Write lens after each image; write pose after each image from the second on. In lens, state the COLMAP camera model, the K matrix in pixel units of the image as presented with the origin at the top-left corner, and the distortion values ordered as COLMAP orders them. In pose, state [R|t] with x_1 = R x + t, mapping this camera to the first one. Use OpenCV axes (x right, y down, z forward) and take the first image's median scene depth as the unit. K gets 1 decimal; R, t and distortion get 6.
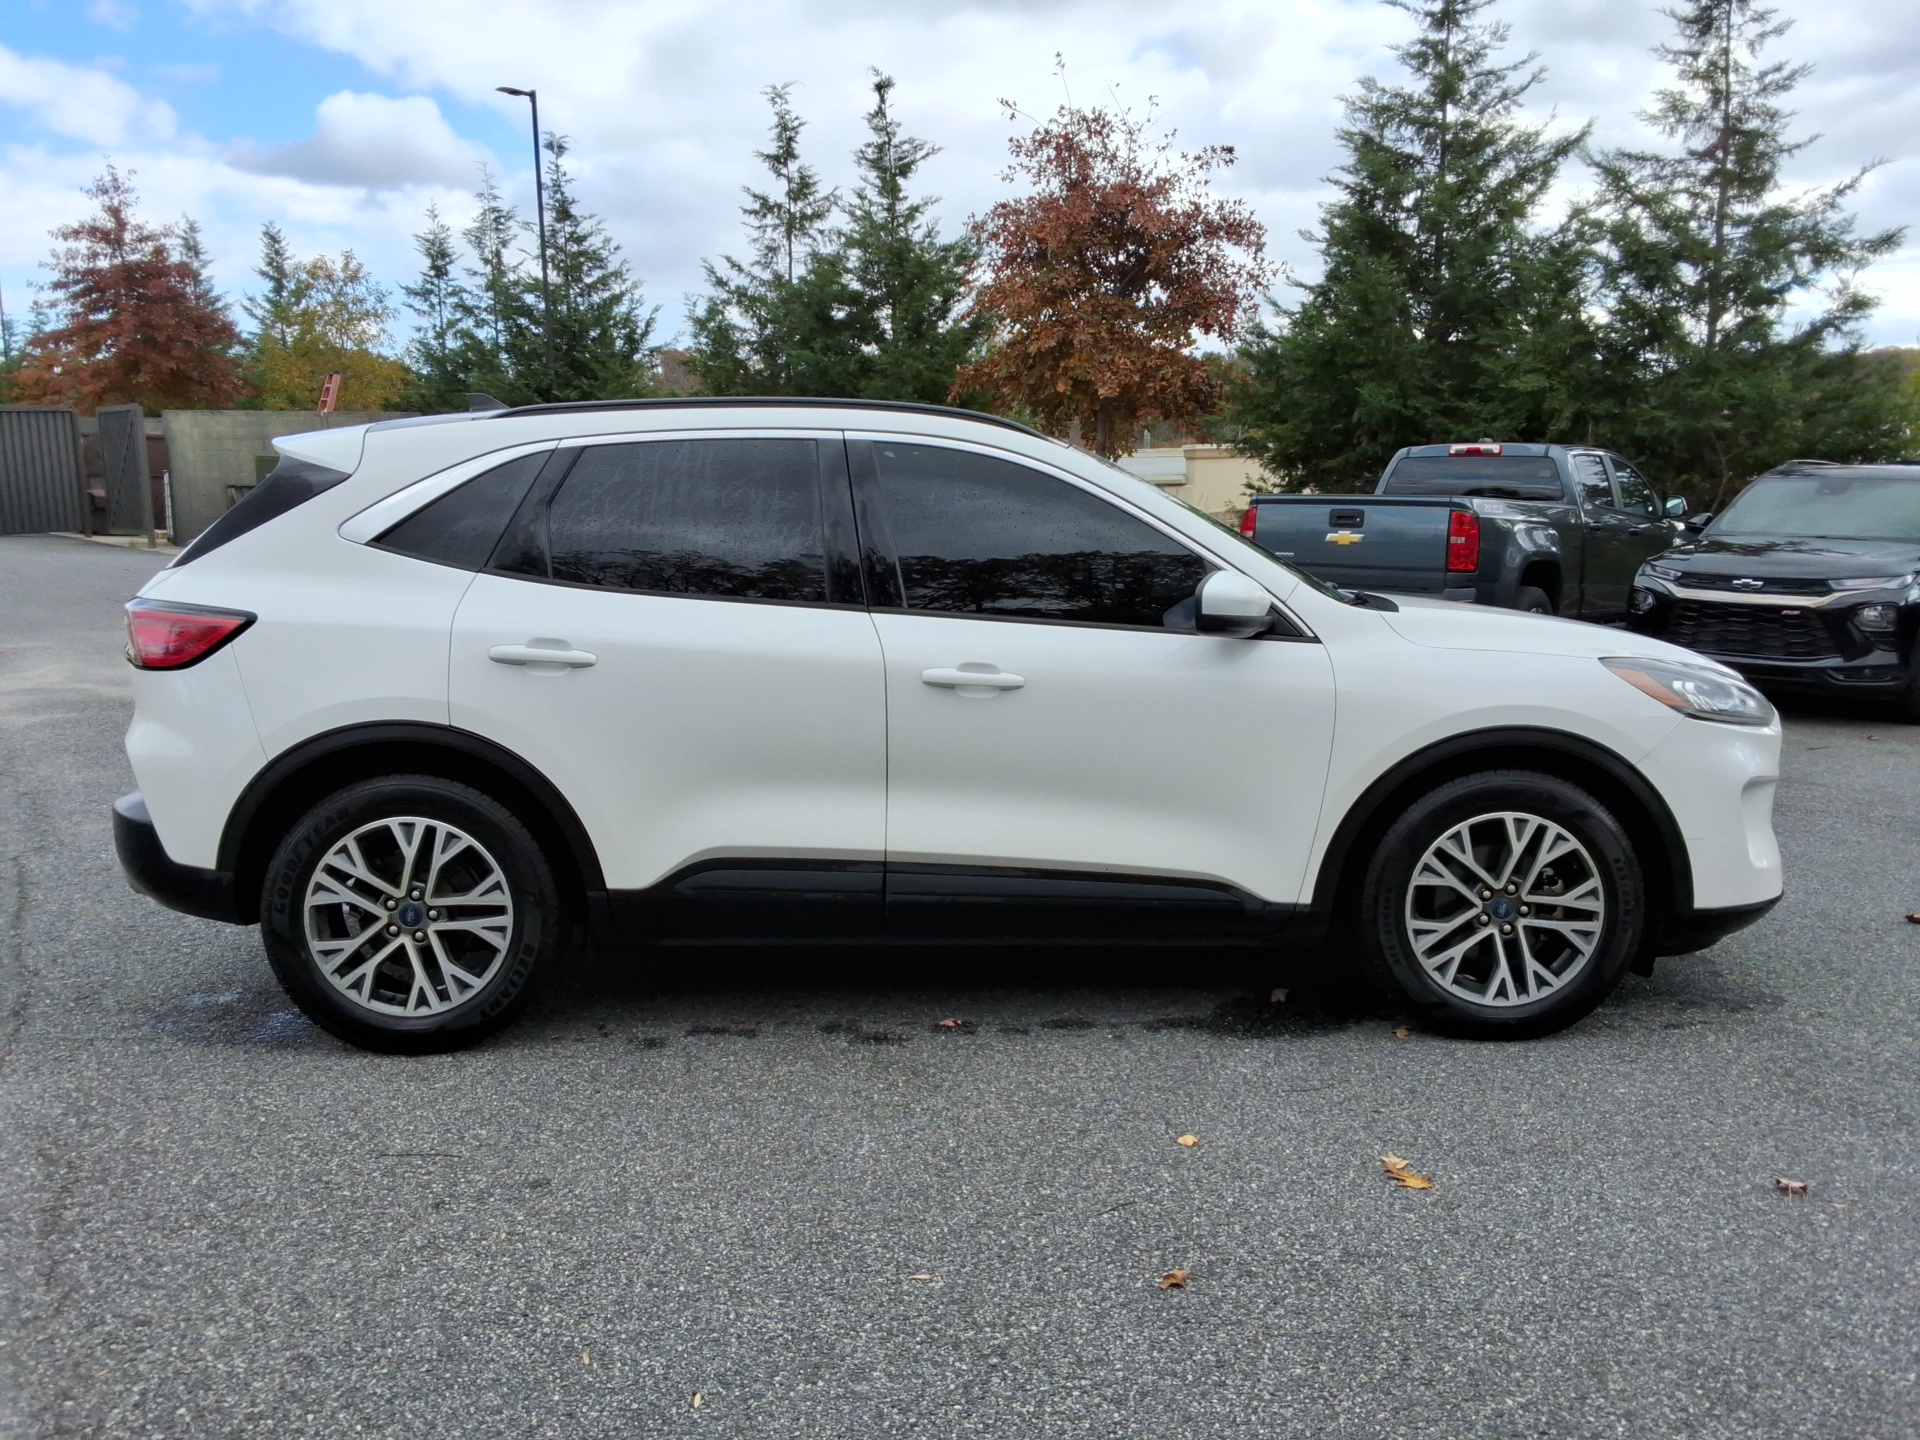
lens RADIAL K [[1545.8, 0, 958.2], [0, 1545.8, 708.1], [0, 0, 1]] dist [0.124276, -0.194852]
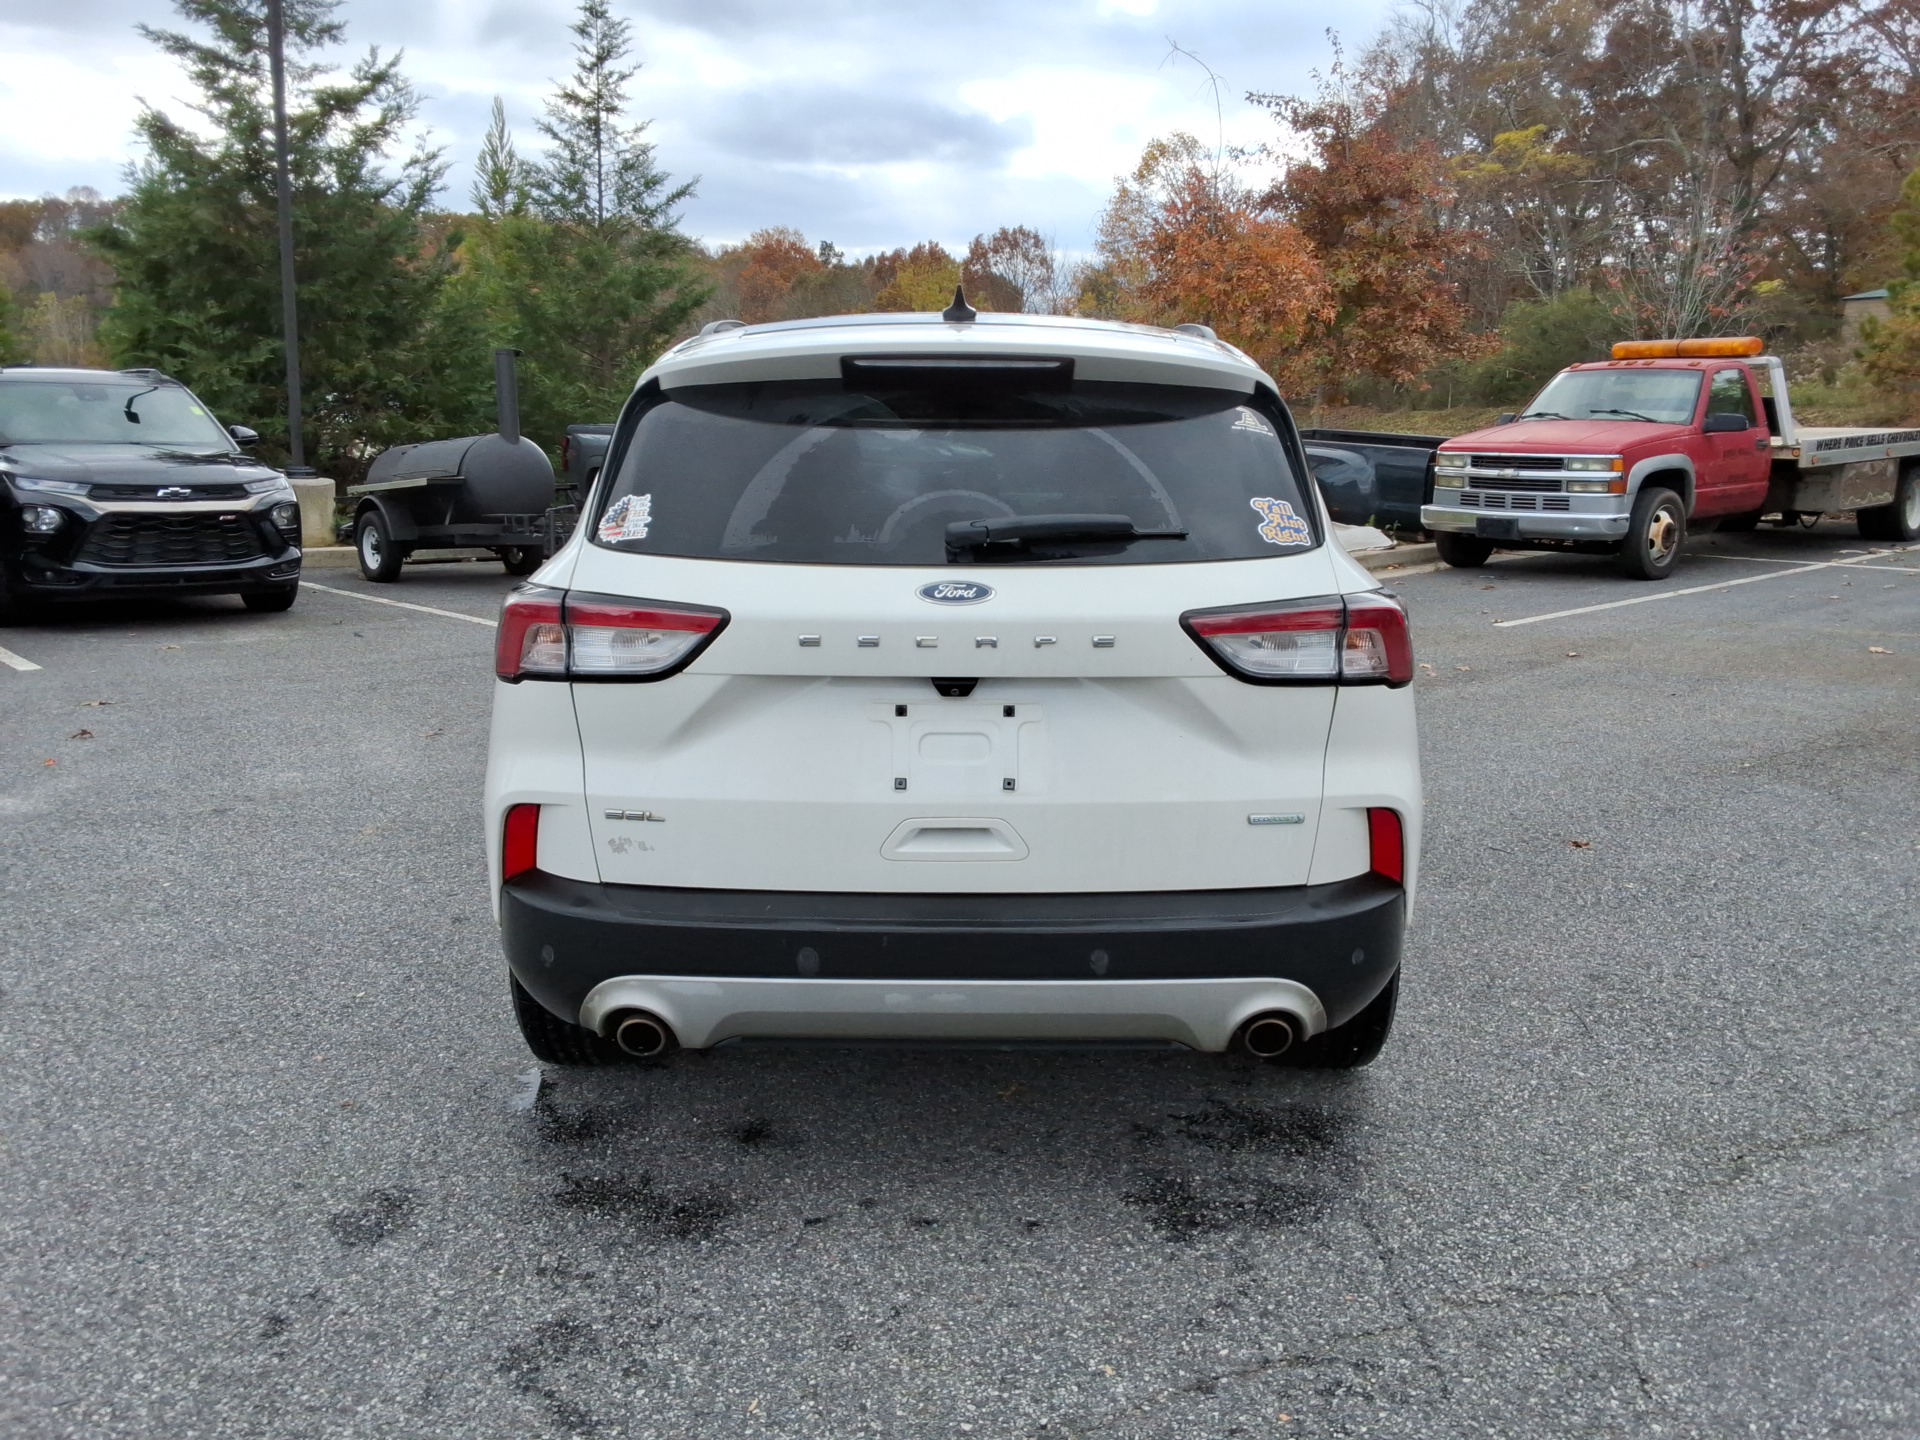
lens RADIAL K [[1545.8, 0, 958.2], [0, 1545.8, 708.1], [0, 0, 1]] dist [0.124276, -0.194852]
pose [[-0.005387, -0.191150, 0.981546, -0.512491], [0.124357, 0.973813, 0.190327, -0.074285], [-0.992223, 0.123087, 0.018525, 0.503947]]
